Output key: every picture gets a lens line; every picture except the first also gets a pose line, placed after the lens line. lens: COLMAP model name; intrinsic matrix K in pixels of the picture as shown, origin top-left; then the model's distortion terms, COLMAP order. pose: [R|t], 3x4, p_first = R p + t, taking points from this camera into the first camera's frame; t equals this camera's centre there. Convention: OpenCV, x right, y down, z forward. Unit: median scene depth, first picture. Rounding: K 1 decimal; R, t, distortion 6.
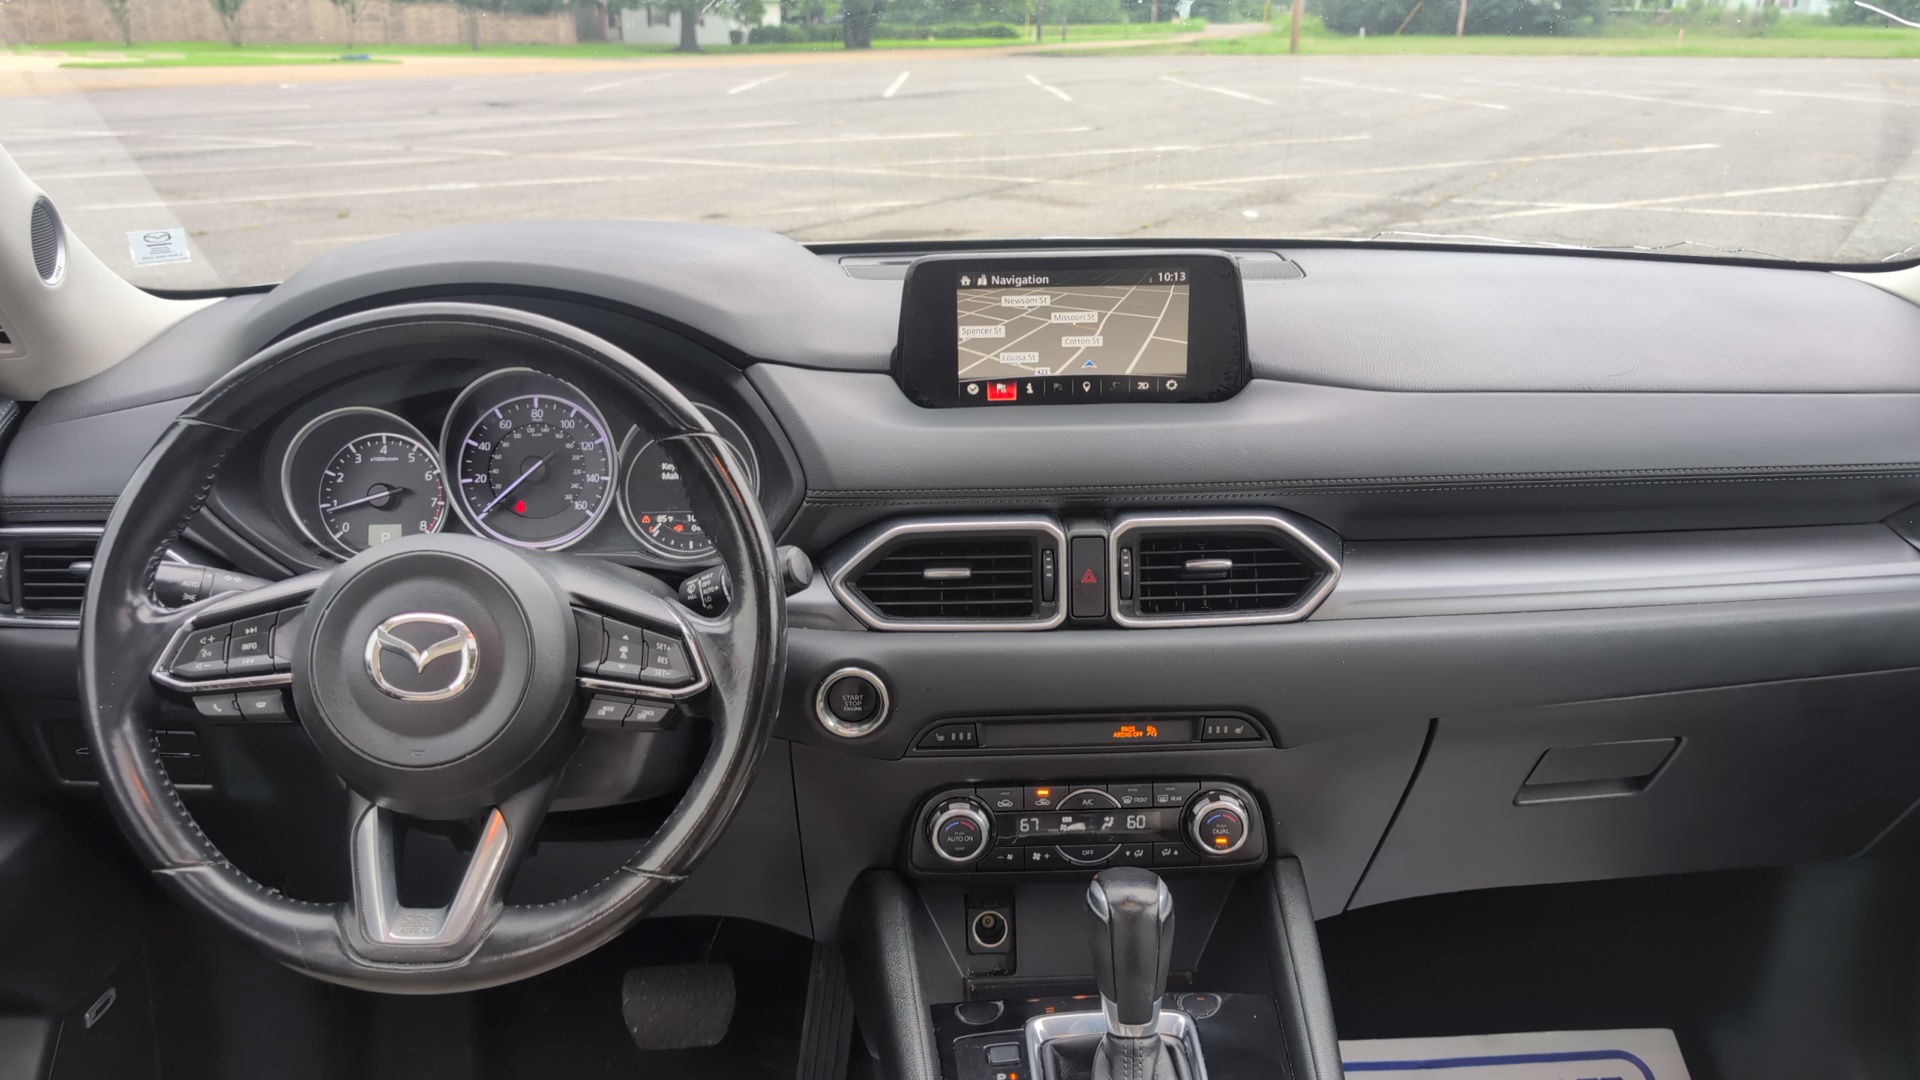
lens RADIAL K [[1621.9, 0, 992.9], [0, 1621.9, 530.7], [0, 0, 1]] dist [-0.004079, -0.006112]
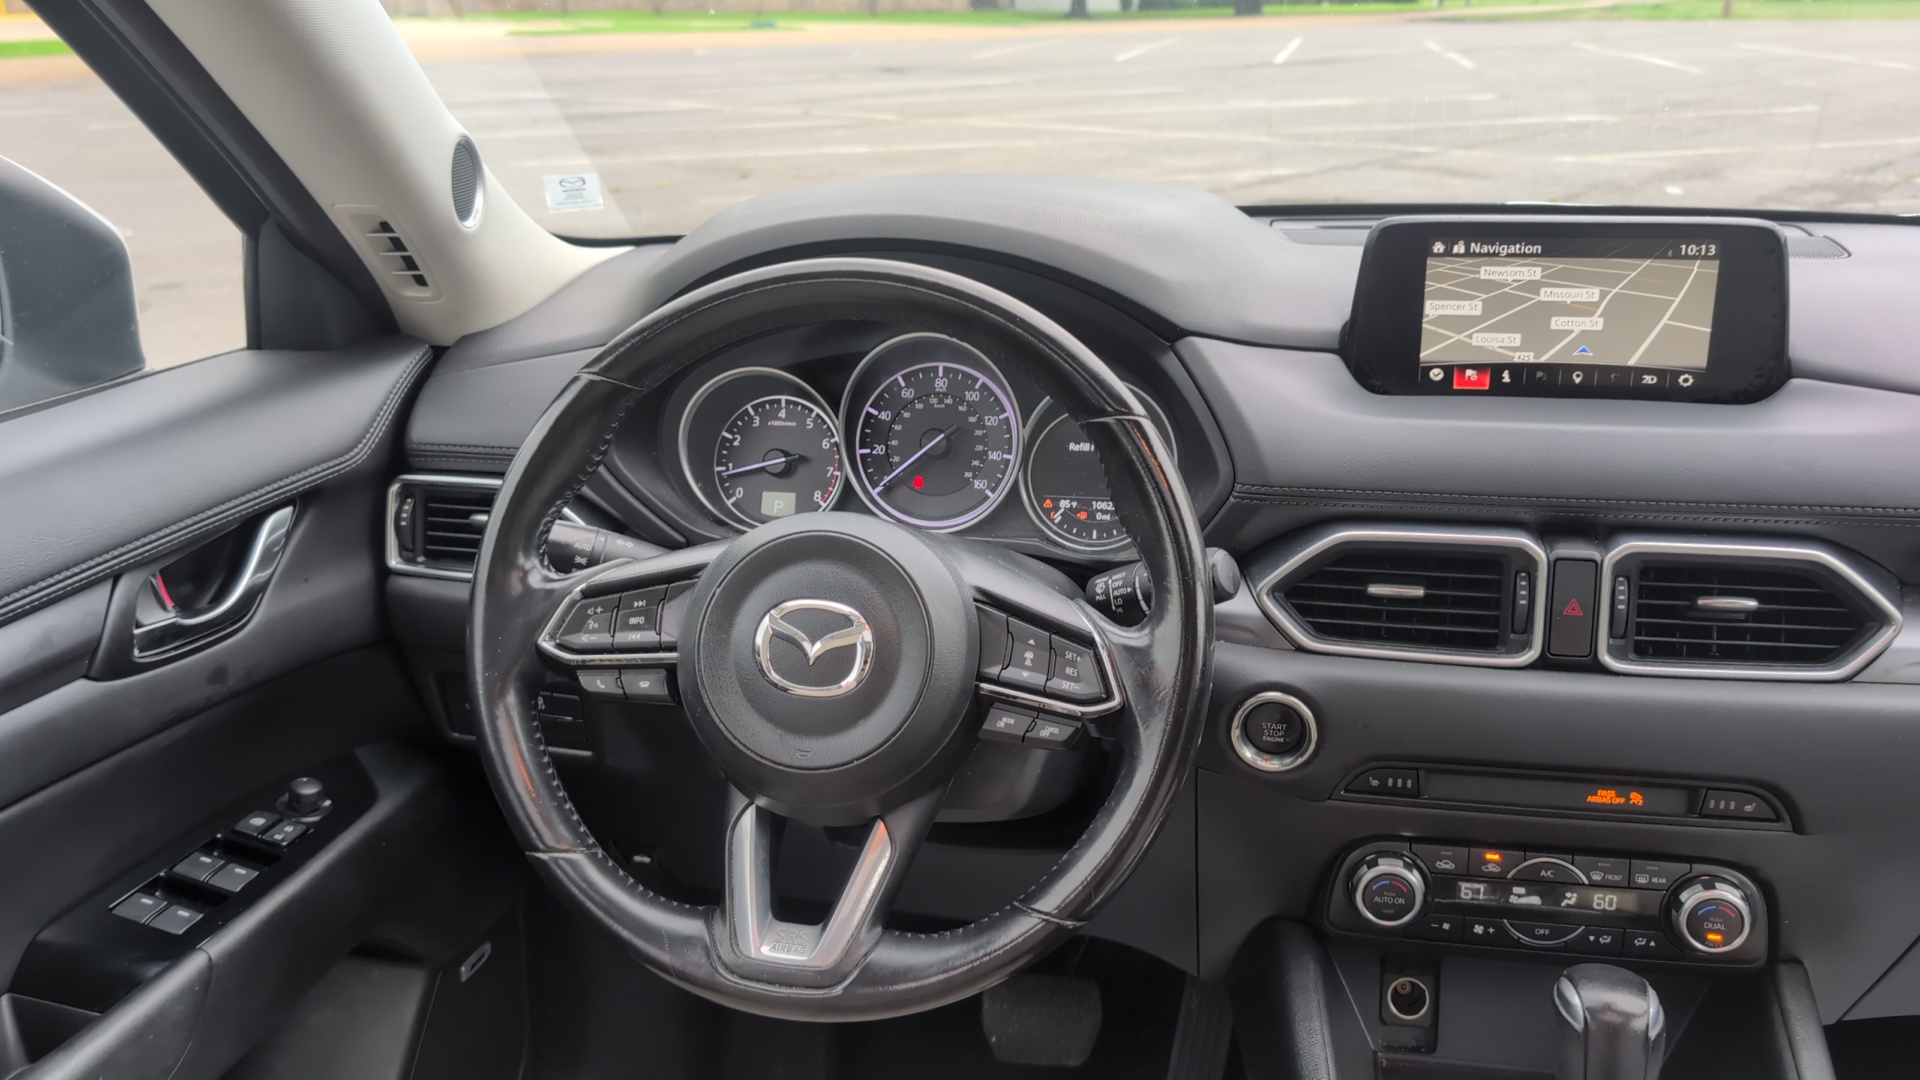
lens RADIAL K [[1630.0, 0, 960.0], [0, 1630.0, 540.0], [0, 0, 1]] dist [0.101755, -0.293592]
pose [[0.969560, 0.067175, -0.235459, -0.048202], [-0.062074, 0.997650, 0.029018, -0.010791], [0.236855, -0.013519, 0.971451, 0.104251]]
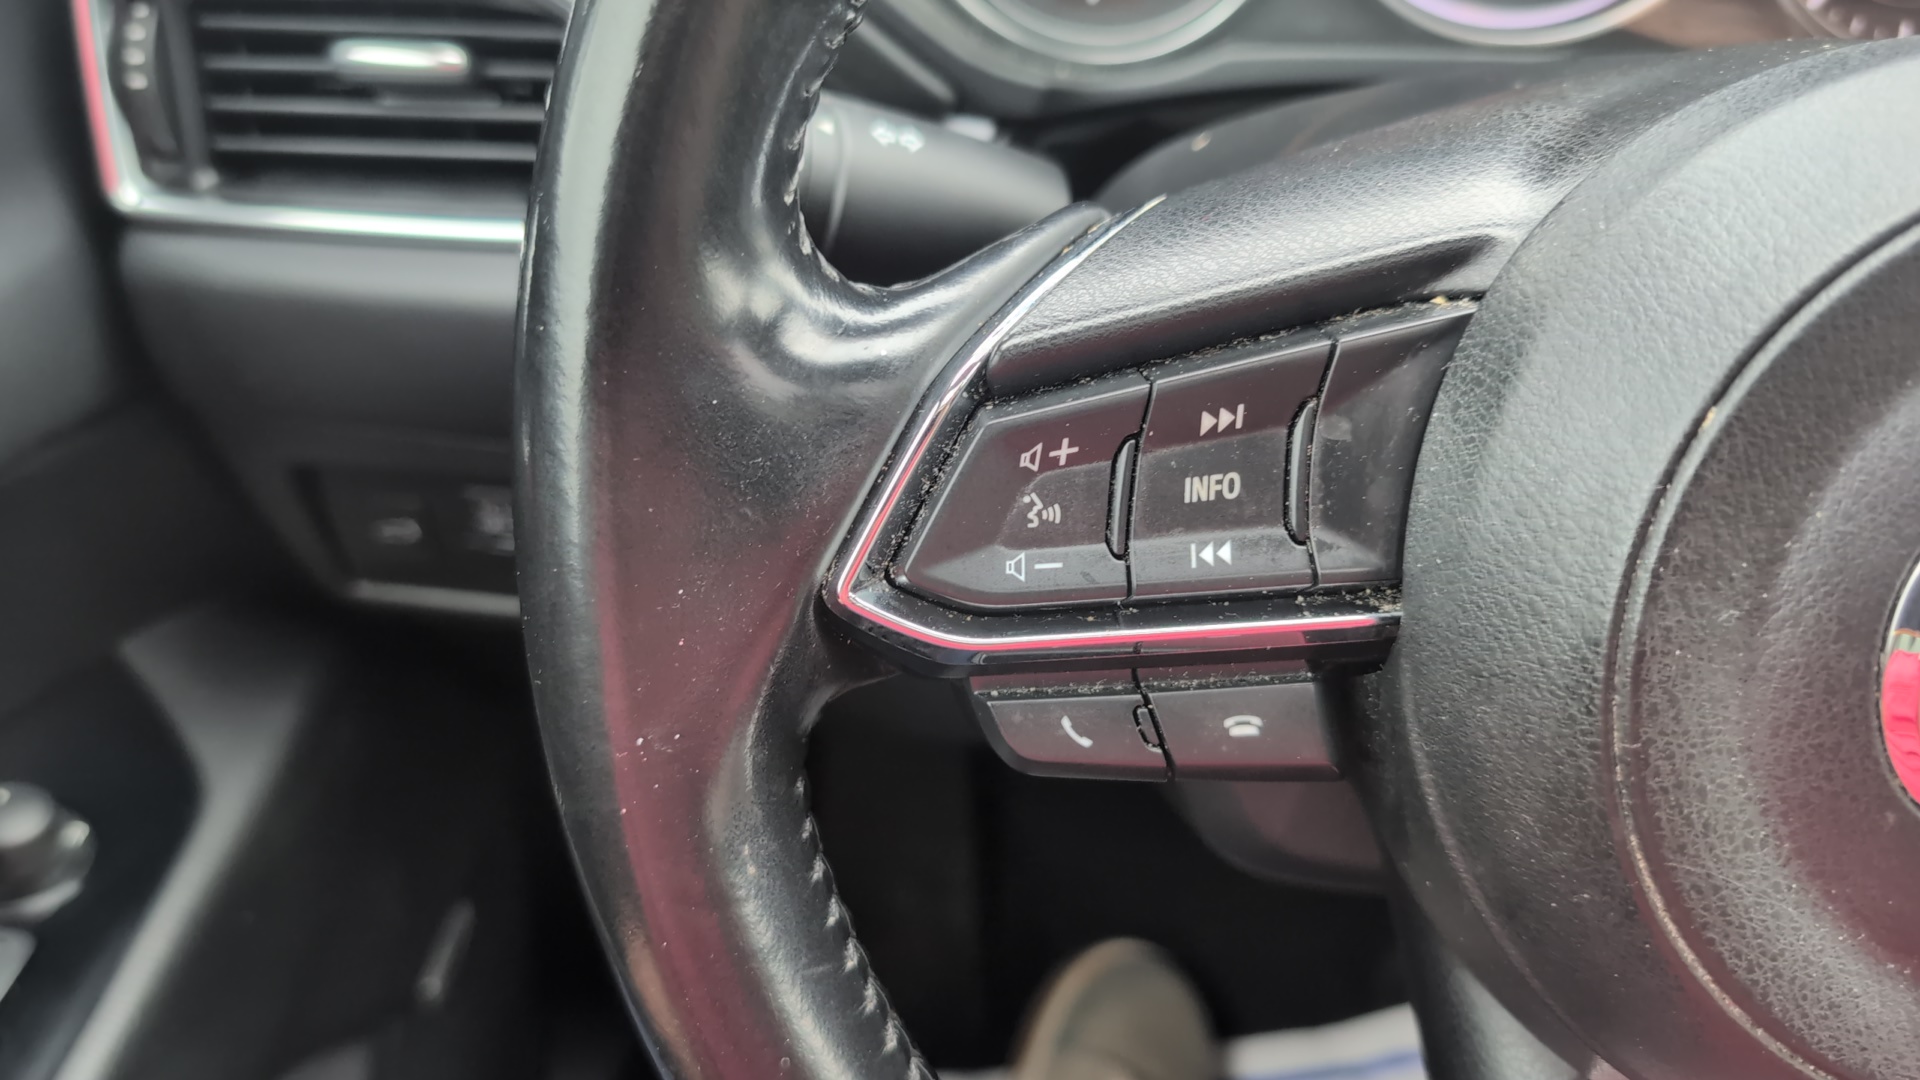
lens RADIAL K [[1616.3, 0, 967.3], [0, 1616.3, 537.6], [0, 0, 1]] dist [0.011237, 0.001074]
pose [[0.994253, 0.080397, -0.070693, -0.376806], [-0.056353, 0.954473, 0.292925, 0.009238], [0.091025, -0.287258, 0.953518, 0.609455]]
